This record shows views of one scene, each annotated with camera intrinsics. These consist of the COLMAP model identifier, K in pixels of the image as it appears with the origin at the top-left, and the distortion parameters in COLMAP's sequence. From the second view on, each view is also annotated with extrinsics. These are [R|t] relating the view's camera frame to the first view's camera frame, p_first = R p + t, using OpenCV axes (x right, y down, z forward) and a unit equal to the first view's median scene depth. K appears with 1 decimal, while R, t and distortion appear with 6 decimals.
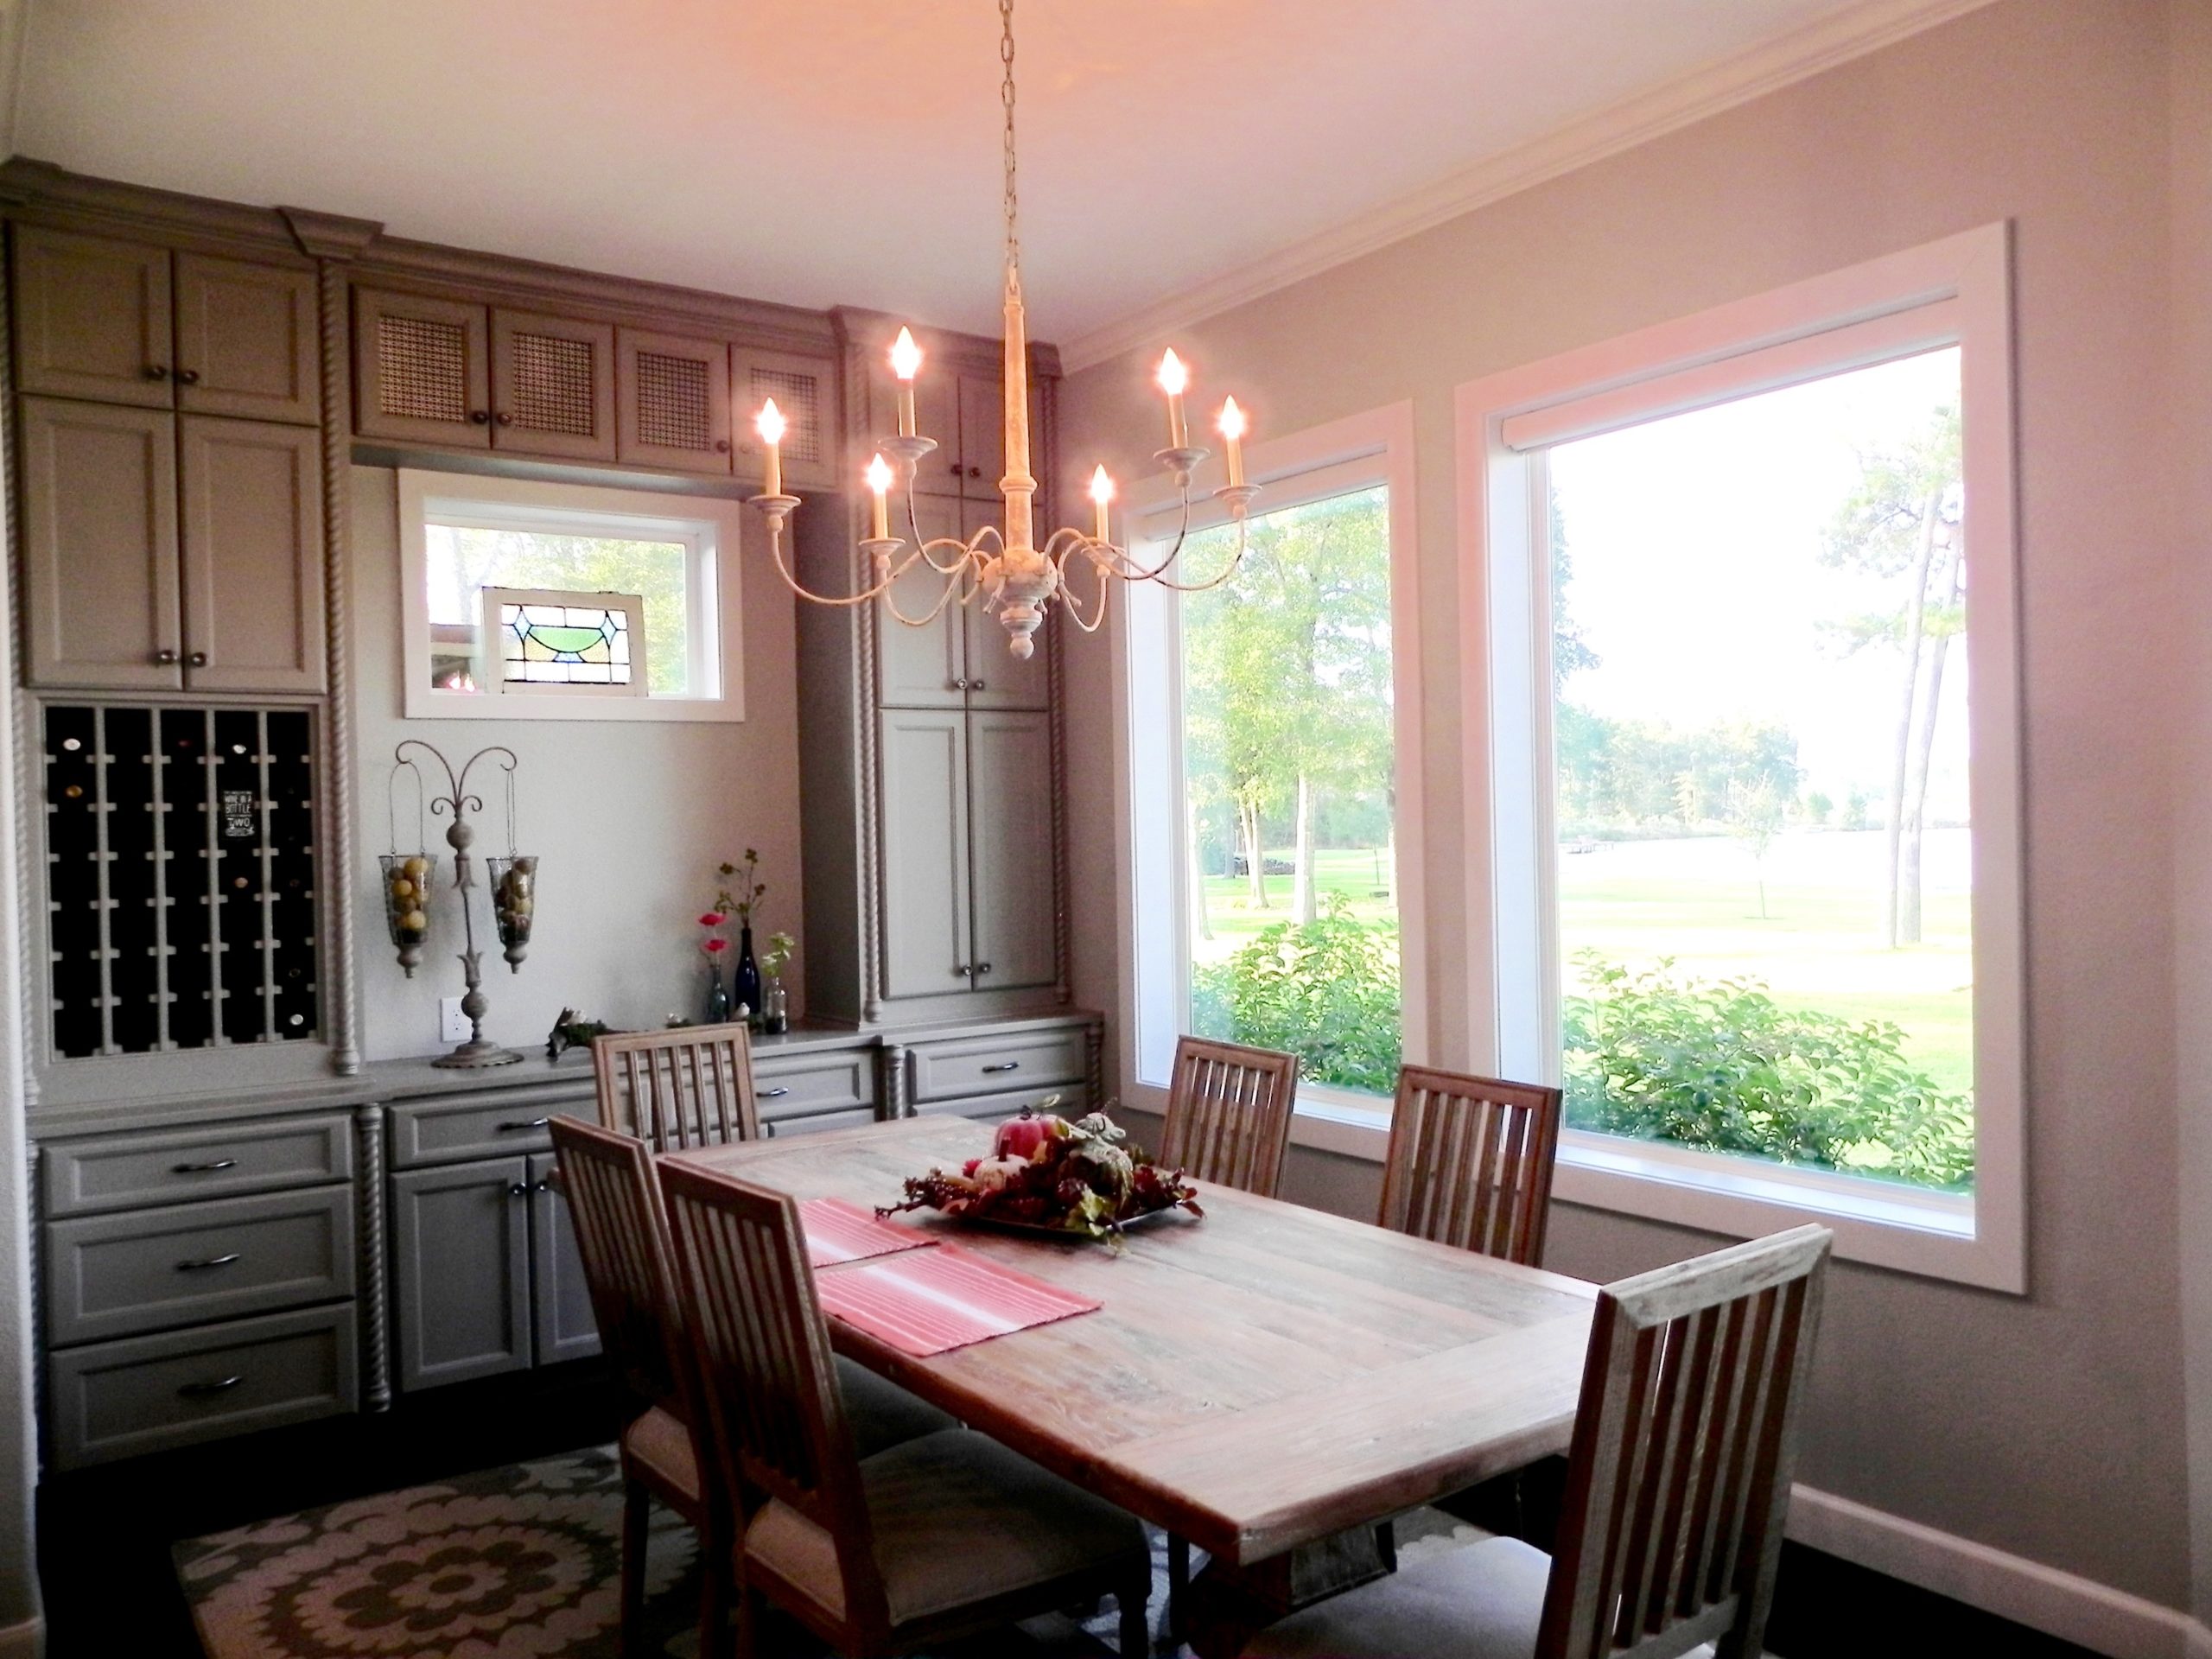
lens RADIAL K [[1665.7, 0, 1107.2], [0, 1665.7, 830.1], [0, 0, 1]] dist [0.002875, 0.000765]
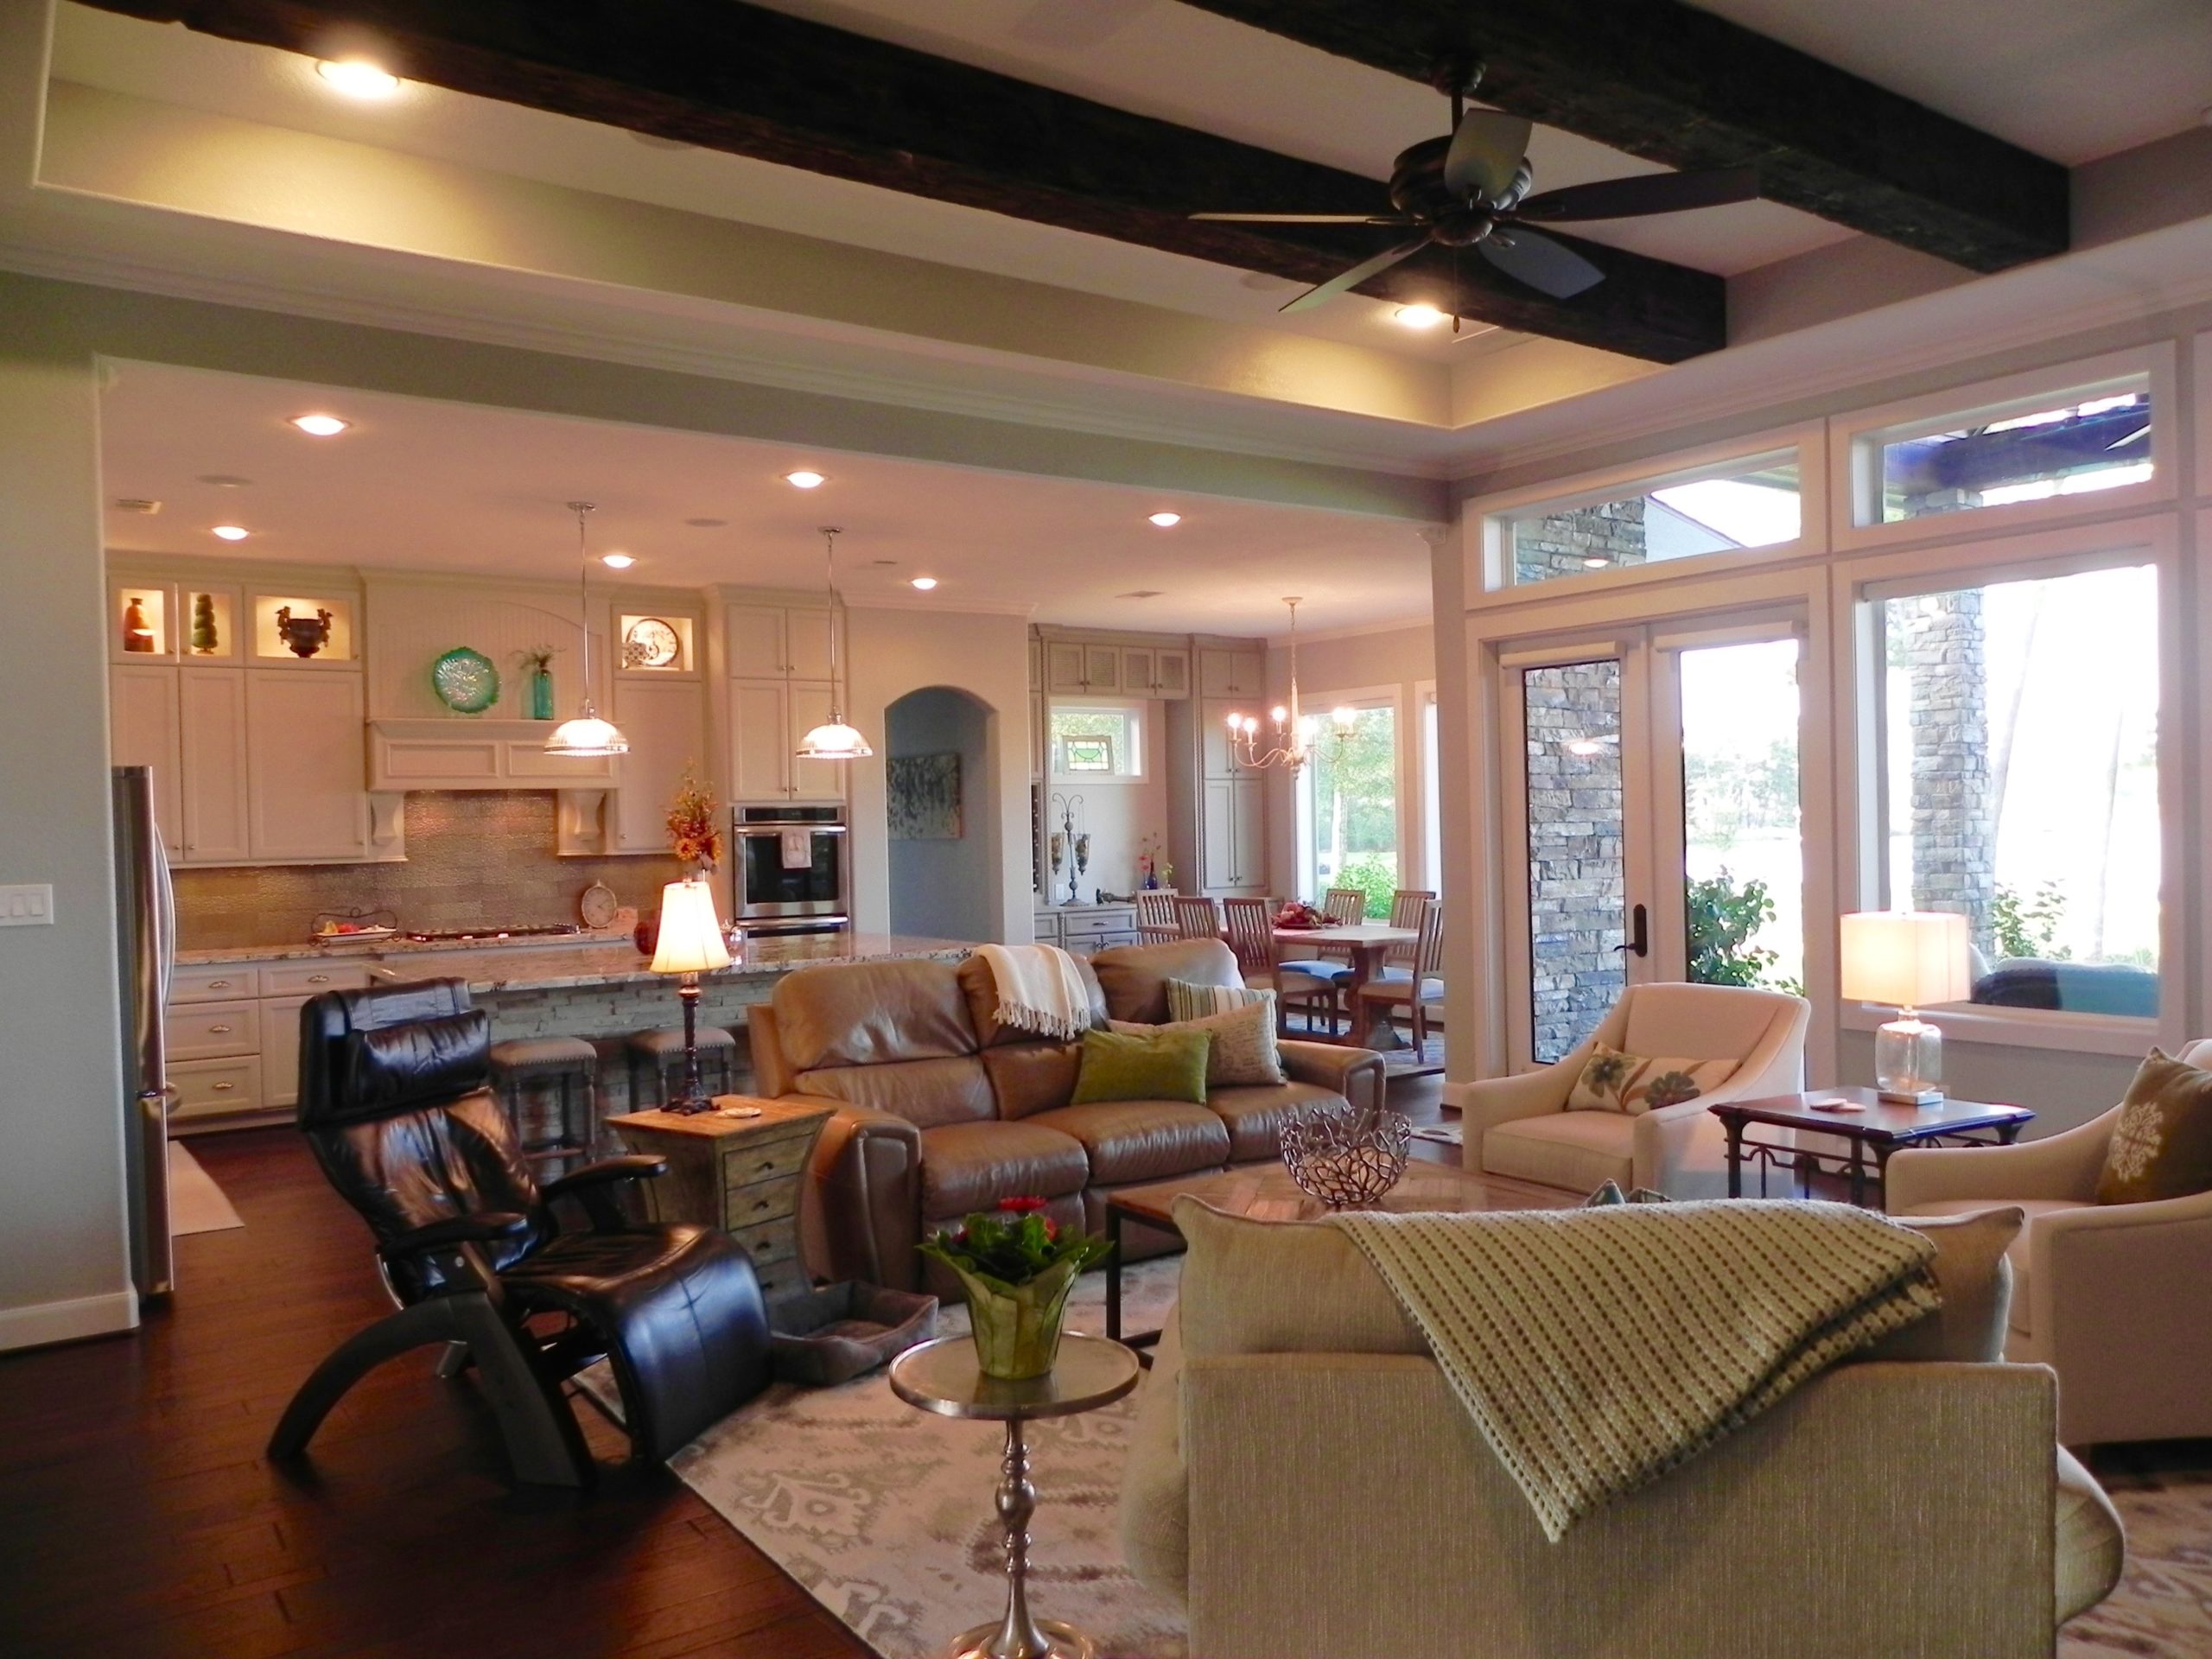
lens RADIAL K [[1665.7, 0, 1105.8], [0, 1665.7, 828.4], [0, 0, 1]] dist [0.002875, 0.000765]
pose [[0.999890, 0.005123, -0.013941, -0.275317], [-0.005170, 0.999981, -0.003352, 0.015352], [0.013923, 0.003424, 0.999897, -1.799559]]
